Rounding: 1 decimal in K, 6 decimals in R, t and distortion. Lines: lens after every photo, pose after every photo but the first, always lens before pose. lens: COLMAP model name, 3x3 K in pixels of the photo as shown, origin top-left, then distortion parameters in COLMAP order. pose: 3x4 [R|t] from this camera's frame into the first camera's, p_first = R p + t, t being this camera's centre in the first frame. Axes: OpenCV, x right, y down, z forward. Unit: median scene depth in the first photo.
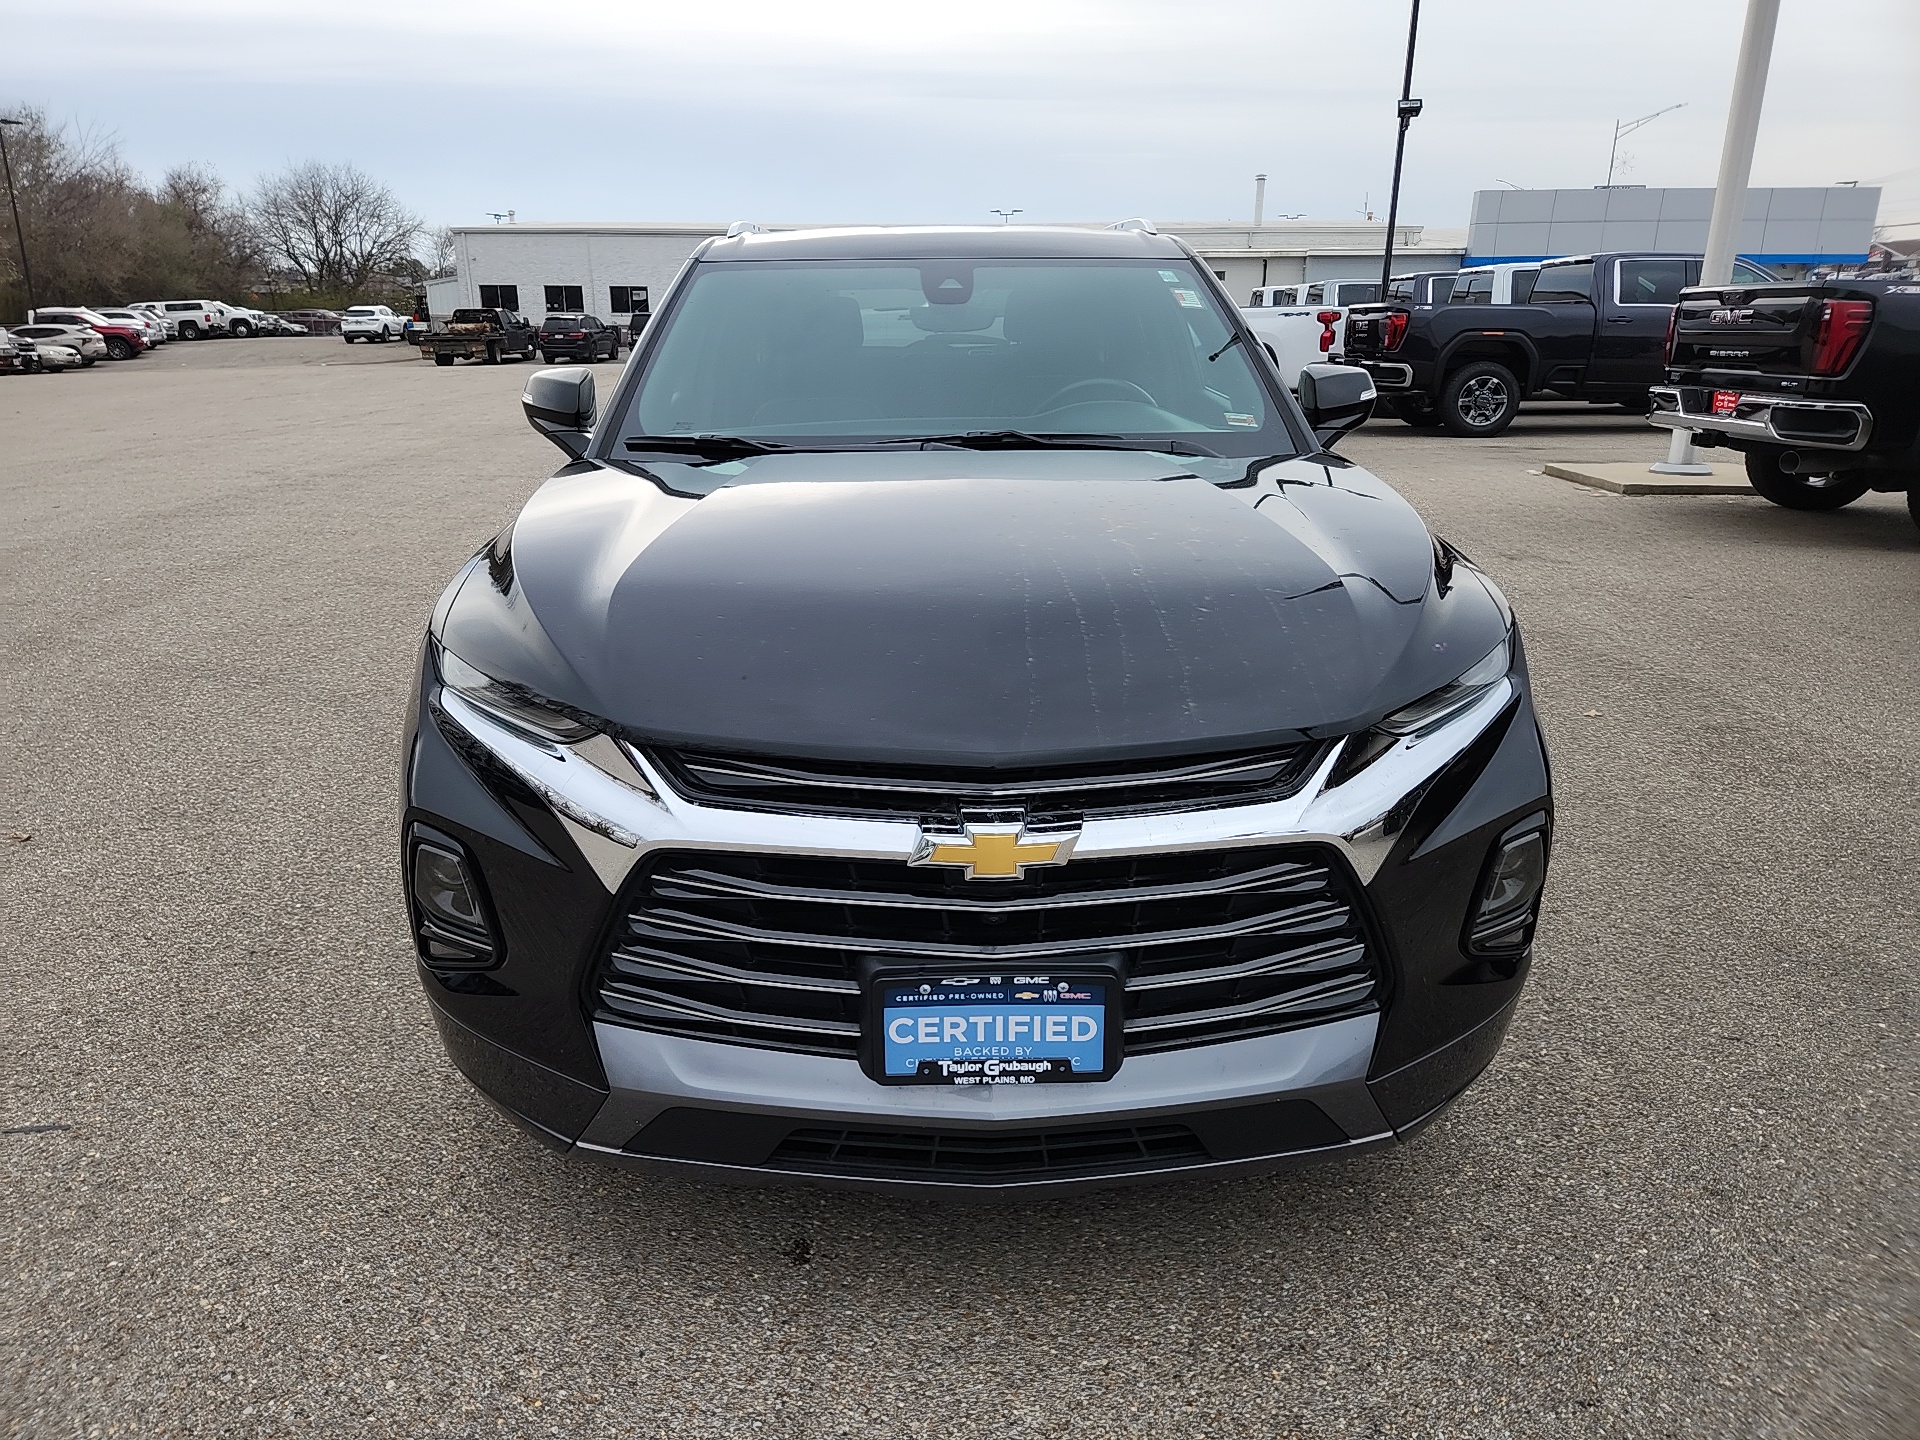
lens RADIAL K [[1259.4, 0, 937.8], [0, 1259.4, 750.4], [0, 0, 1]] dist [0.084444, -0.071135]
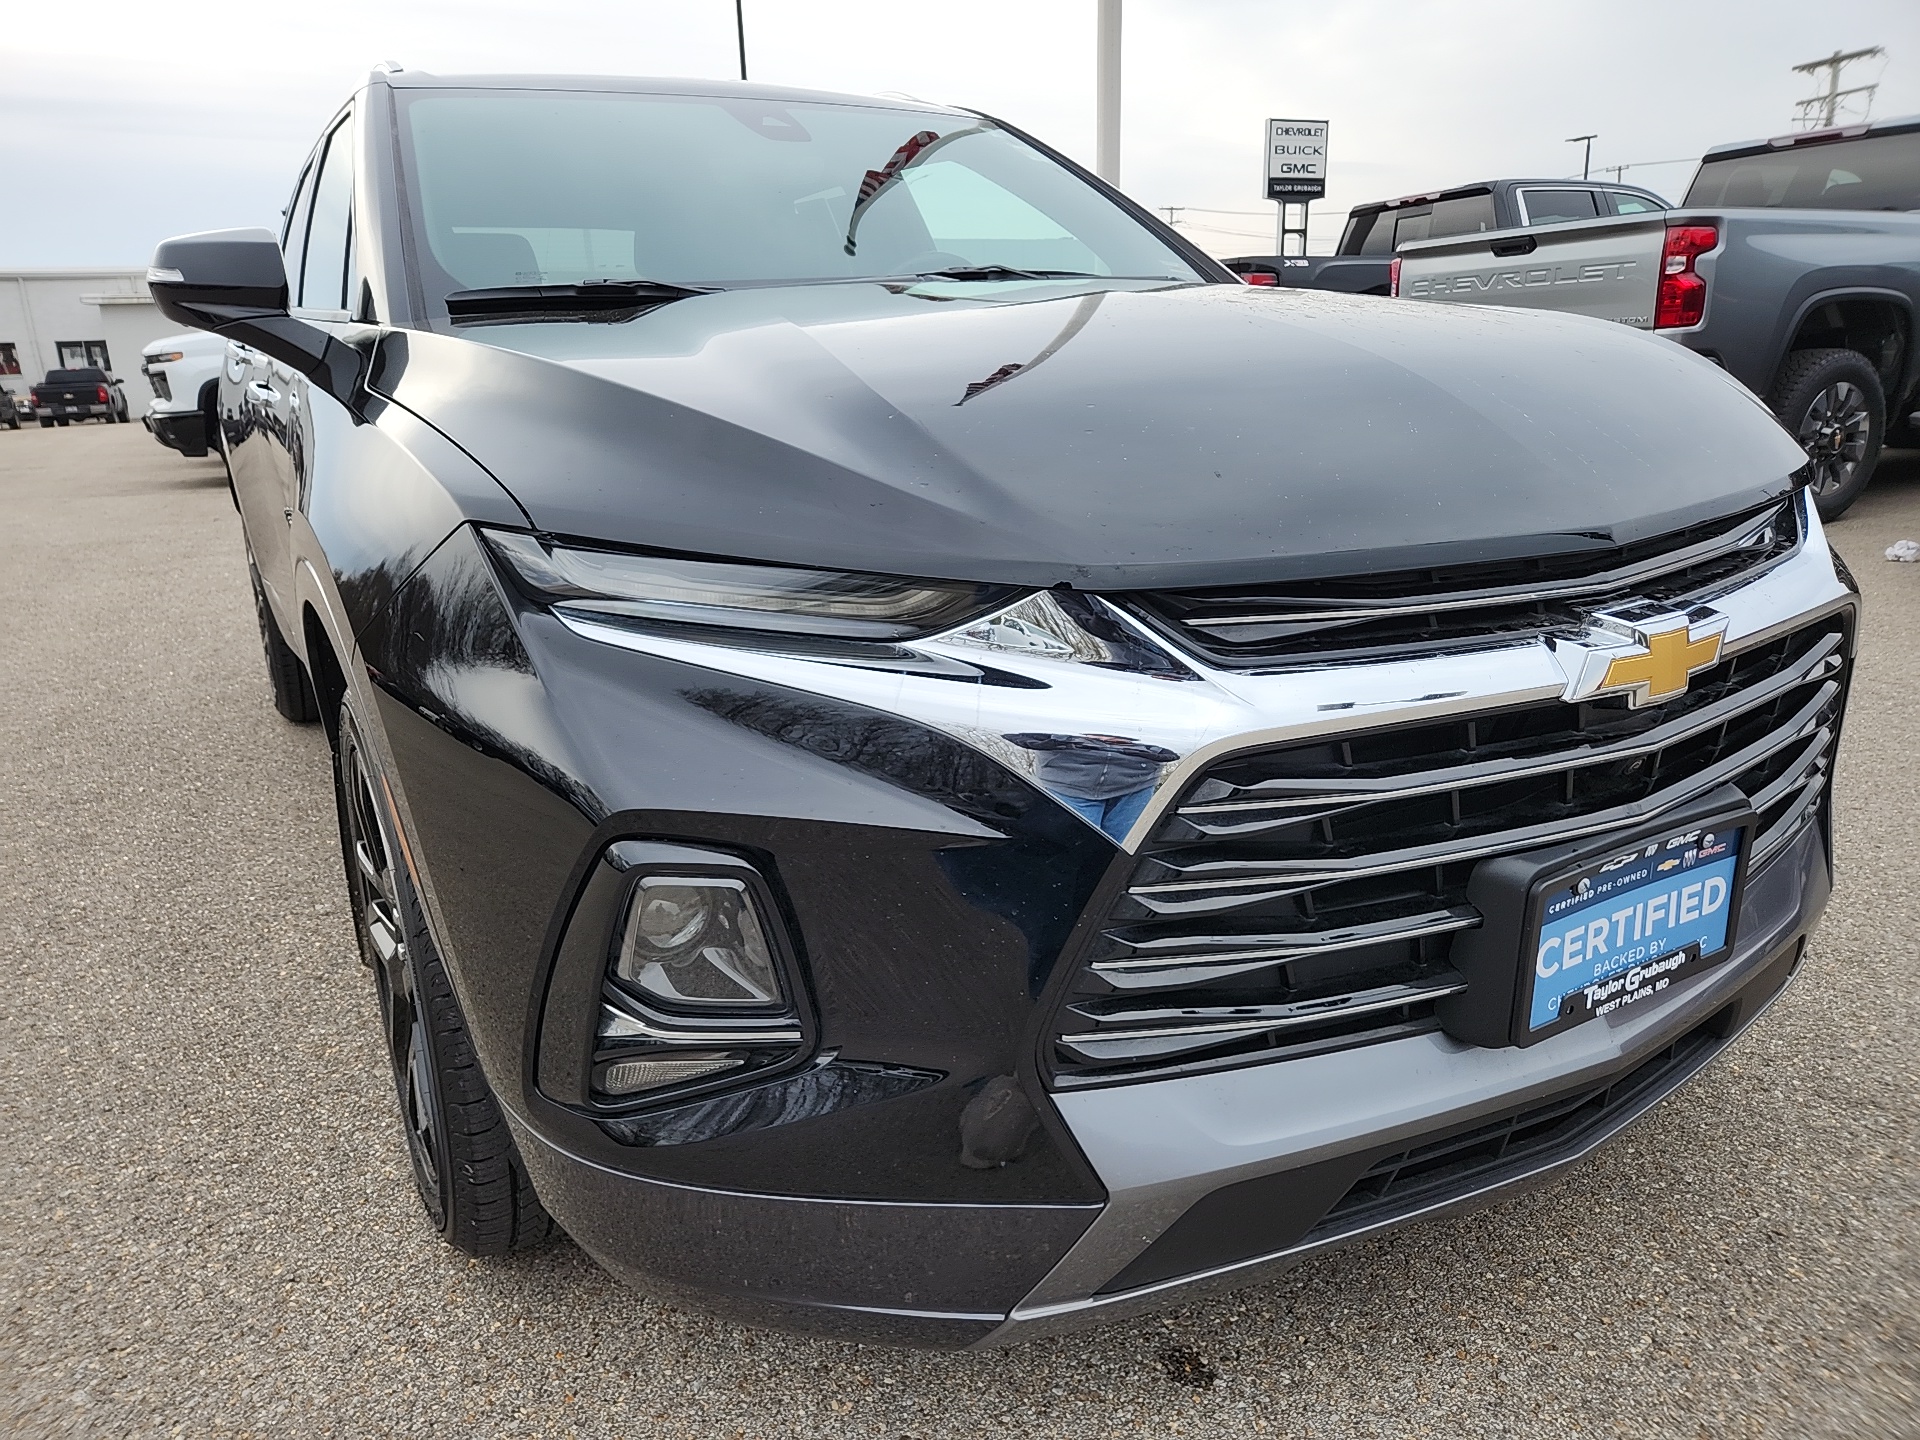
lens RADIAL K [[1259.4, 0, 937.8], [0, 1259.4, 750.4], [0, 0, 1]] dist [0.084444, -0.071135]
pose [[0.874507, -0.174261, 0.452627, -0.598743], [0.190801, 0.981585, 0.009269, 0.044367], [-0.445907, 0.078256, 0.891652, 0.524086]]
